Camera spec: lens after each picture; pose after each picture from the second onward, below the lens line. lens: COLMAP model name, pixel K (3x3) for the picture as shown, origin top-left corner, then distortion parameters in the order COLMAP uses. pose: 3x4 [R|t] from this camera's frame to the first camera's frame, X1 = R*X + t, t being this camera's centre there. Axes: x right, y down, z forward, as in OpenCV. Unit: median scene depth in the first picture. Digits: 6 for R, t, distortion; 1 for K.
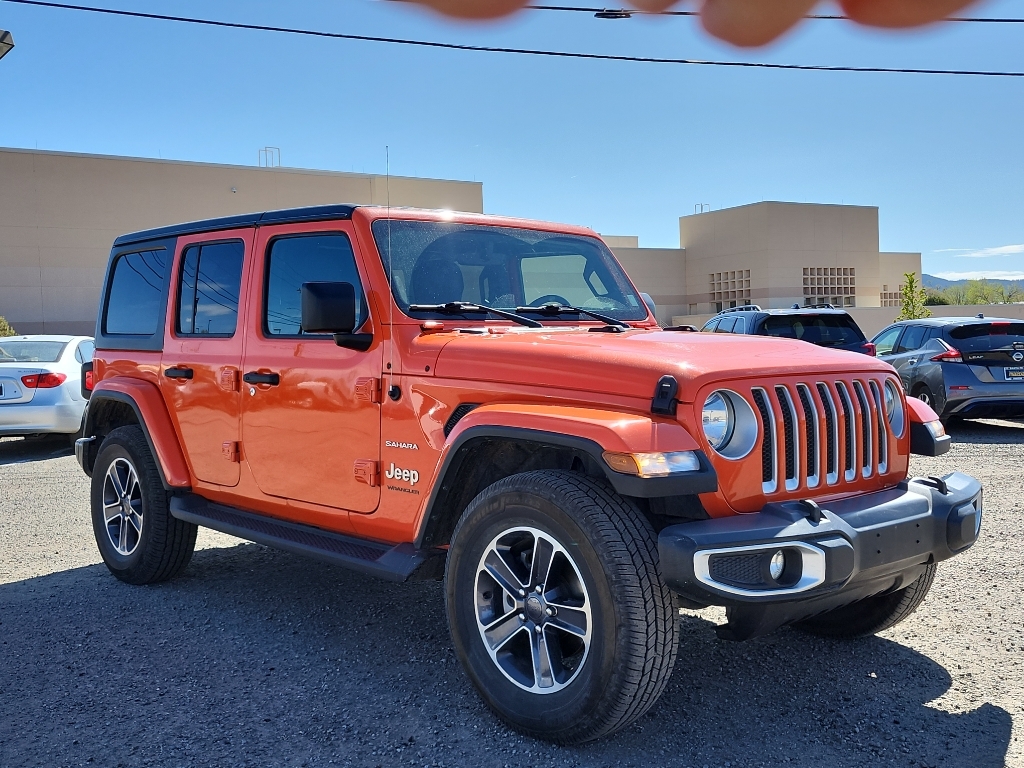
lens RADIAL K [[1101.6, 0, 512.0], [0, 1101.6, 384.0], [0, 0, 1]] dist [0.140288, -0.234116]
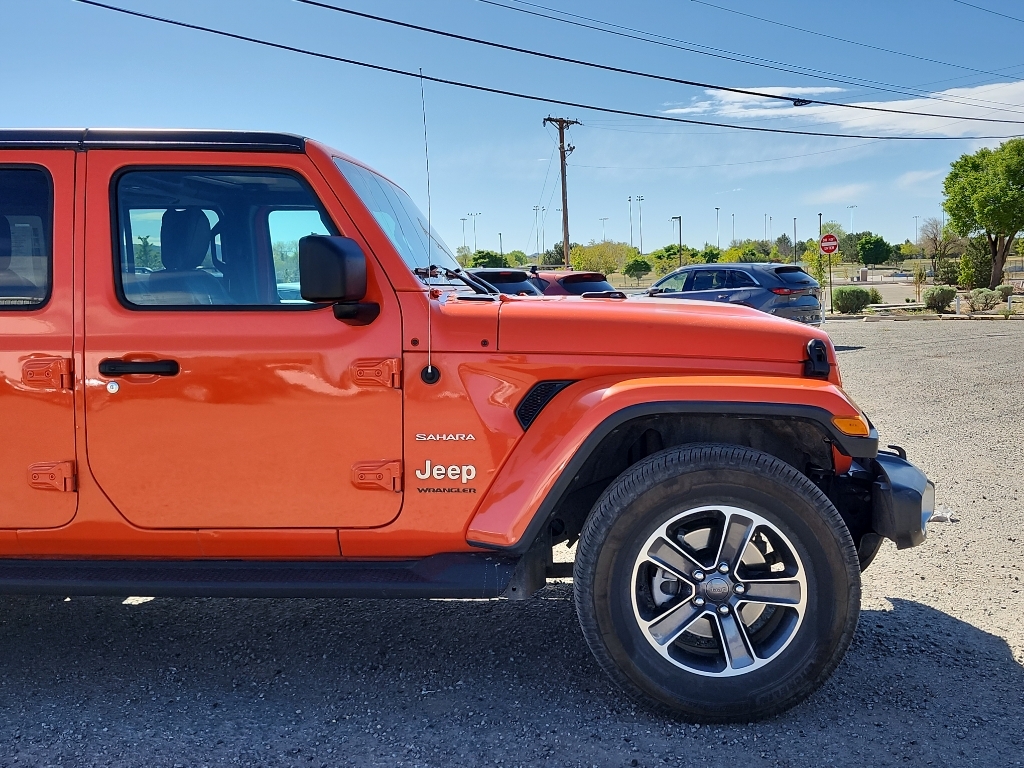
lens RADIAL K [[1101.6, 0, 512.0], [0, 1101.6, 384.0], [0, 0, 1]] dist [0.140288, -0.234116]
pose [[0.714066, -0.062936, 0.697244, -0.645935], [0.040473, 0.997996, 0.048634, -0.022841], [-0.698907, -0.006509, 0.715183, 0.377476]]
